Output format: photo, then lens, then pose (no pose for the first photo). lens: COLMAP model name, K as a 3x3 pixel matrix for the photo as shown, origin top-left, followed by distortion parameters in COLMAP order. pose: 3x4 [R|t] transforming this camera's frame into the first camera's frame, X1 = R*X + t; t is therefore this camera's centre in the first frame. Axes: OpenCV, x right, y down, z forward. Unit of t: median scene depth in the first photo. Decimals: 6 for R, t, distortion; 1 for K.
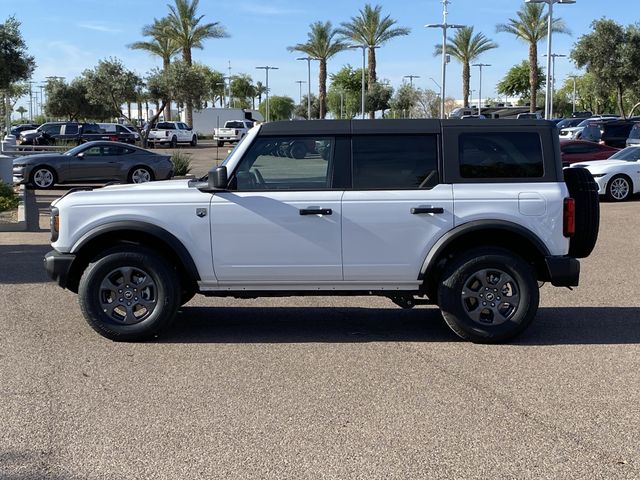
lens RADIAL K [[1044.8, 0, 320.0], [0, 1044.8, 240.0], [0, 0, 1]] dist [0.058439, 0.216226]
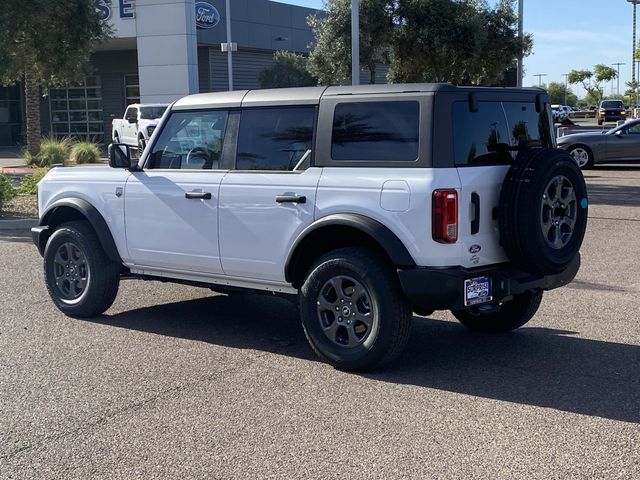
lens RADIAL K [[1044.8, 0, 320.0], [0, 1044.8, 240.0], [0, 0, 1]] dist [0.058439, 0.216226]
pose [[0.754453, 0.065234, -0.653105, 0.665837], [-0.052413, 0.997859, 0.039123, -0.029821], [0.654259, 0.004714, 0.756256, 0.395275]]
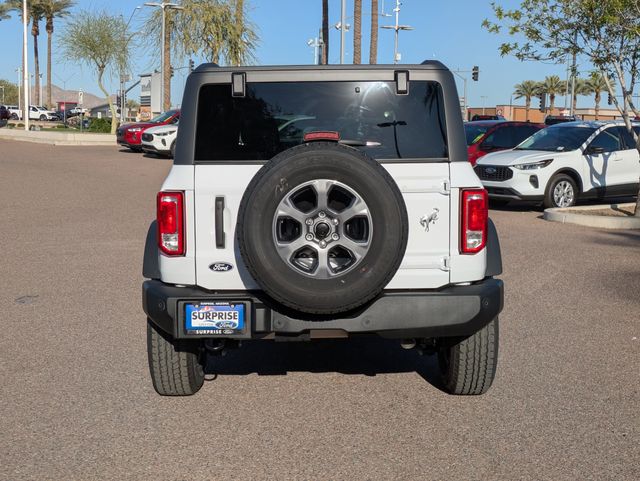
lens RADIAL K [[996.5, 0, 320.0], [0, 996.5, 240.5], [0, 0, 1]] dist [0.026539, 0.044788]
pose [[0.013868, 0.113008, -0.993497, 0.833015], [-0.084876, 0.990140, 0.111441, -0.085609], [0.996295, 0.082779, 0.023323, 1.101722]]
